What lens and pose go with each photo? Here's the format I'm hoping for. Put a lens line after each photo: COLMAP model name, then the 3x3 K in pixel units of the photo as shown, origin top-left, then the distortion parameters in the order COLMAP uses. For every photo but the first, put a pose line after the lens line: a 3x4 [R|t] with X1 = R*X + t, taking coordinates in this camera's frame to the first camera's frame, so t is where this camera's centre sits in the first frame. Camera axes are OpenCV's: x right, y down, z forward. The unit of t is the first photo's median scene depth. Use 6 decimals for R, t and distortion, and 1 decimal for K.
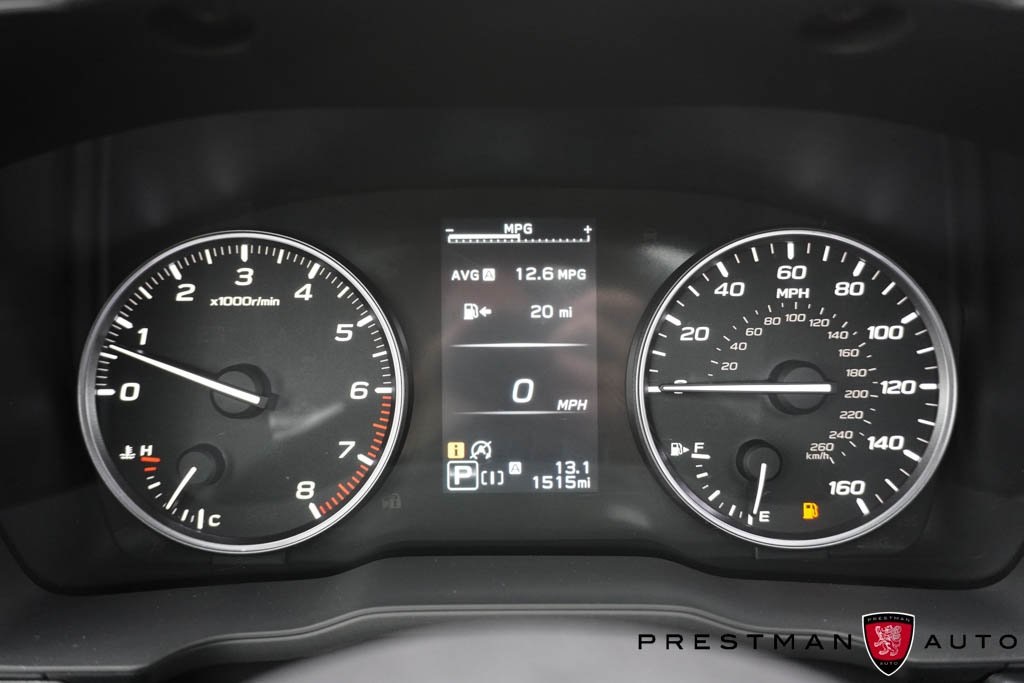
lens RADIAL K [[878.2, 0, 514.3], [0, 878.2, 343.1], [0, 0, 1]] dist [-0.010857, -0.003578]
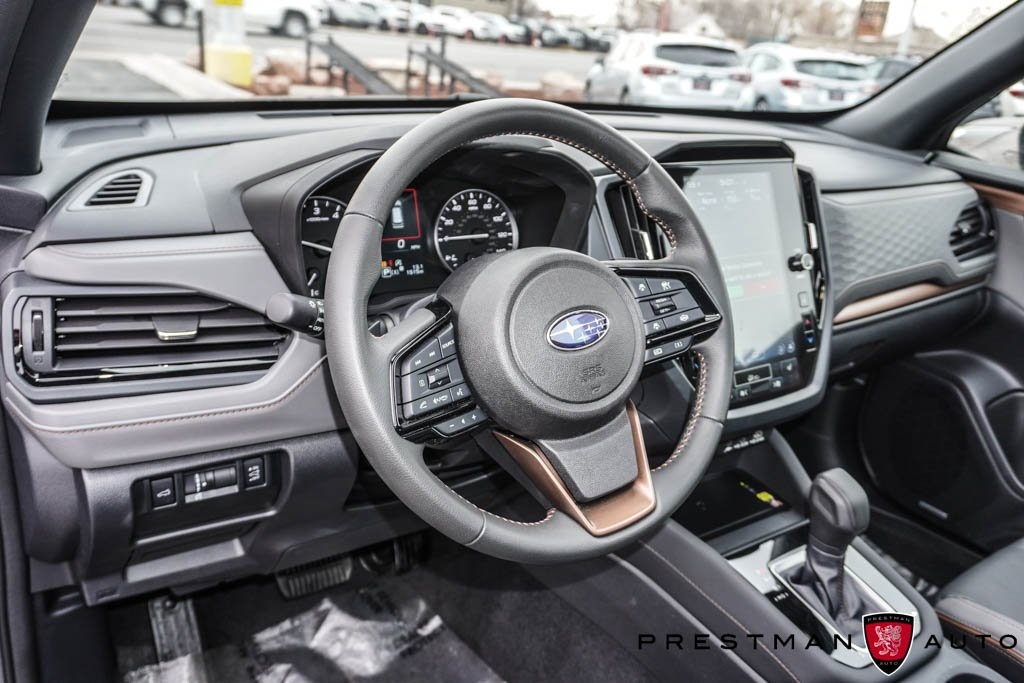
lens RADIAL K [[852.0, 0, 521.0], [0, 852.0, 341.8], [0, 0, 1]] dist [-0.024678, -0.002984]
pose [[0.824699, -0.130288, 0.550361, -1.374037], [0.086809, 0.990733, 0.104458, 0.122533], [-0.558870, -0.038370, 0.828367, -1.791772]]
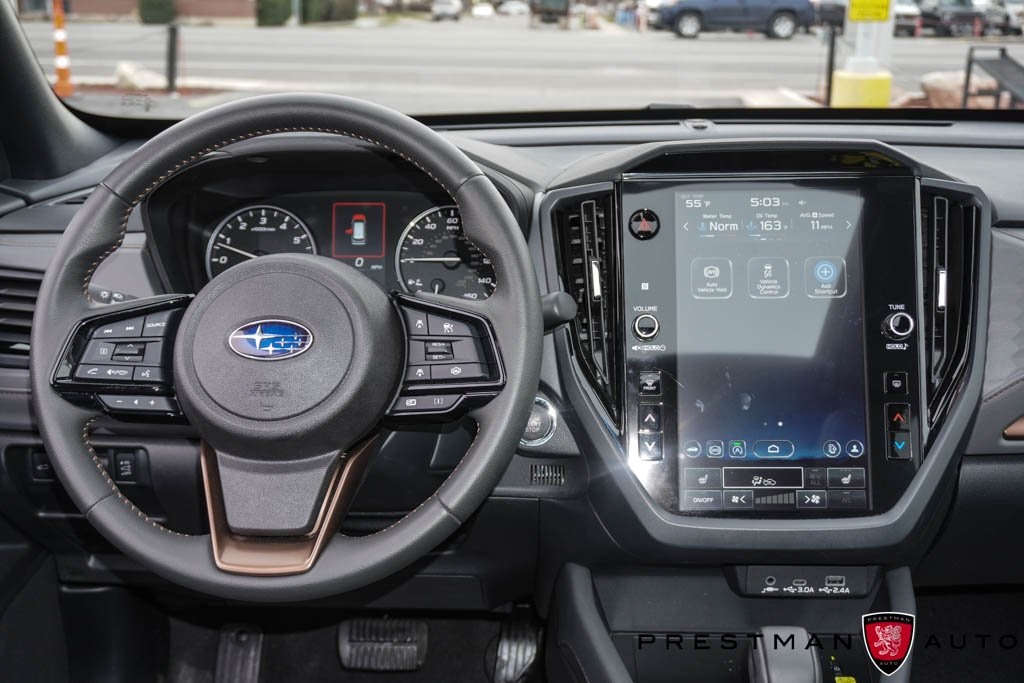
lens RADIAL K [[1127.3, 0, 515.6], [0, 1127.3, 337.4], [0, 0, 1]] dist [0.022905, 0.000000]
pose [[0.998424, 0.010812, -0.055077, 0.729484], [-0.012328, 0.999553, -0.027251, 0.397284], [0.054758, 0.027887, 0.998110, -2.646866]]
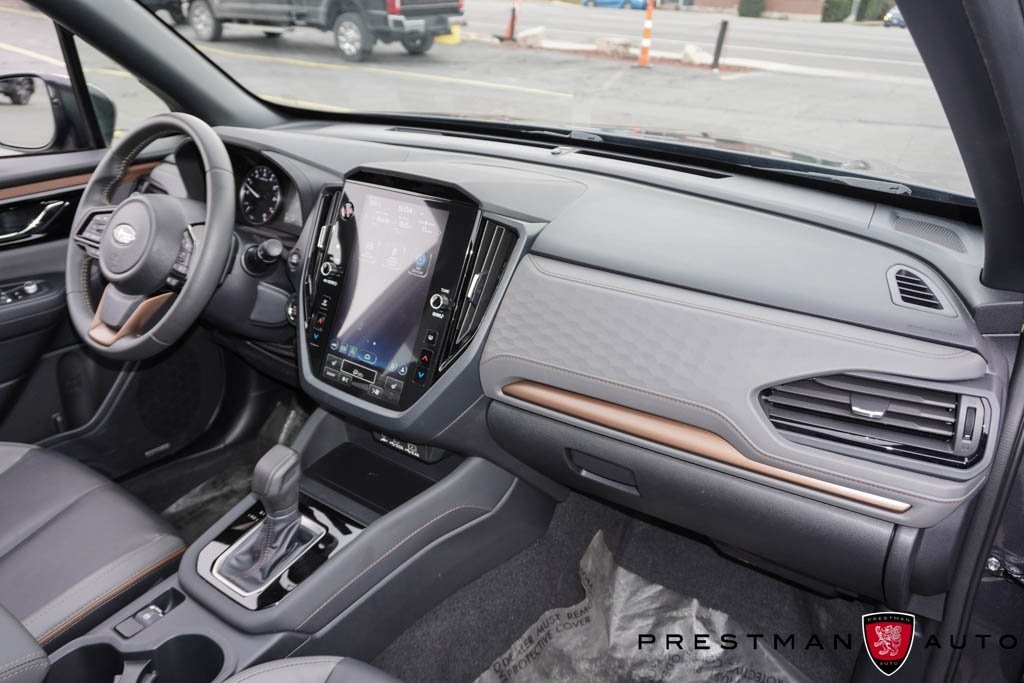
lens RADIAL K [[778.7, 0, 509.5], [0, 778.7, 334.3], [0, 0, 1]] dist [-0.021312, -0.006186]
pose [[0.794403, 0.261549, -0.548194, 3.733473], [-0.209843, 0.965146, 0.156392, -0.188062], [0.569991, -0.009204, 0.821599, -2.068899]]
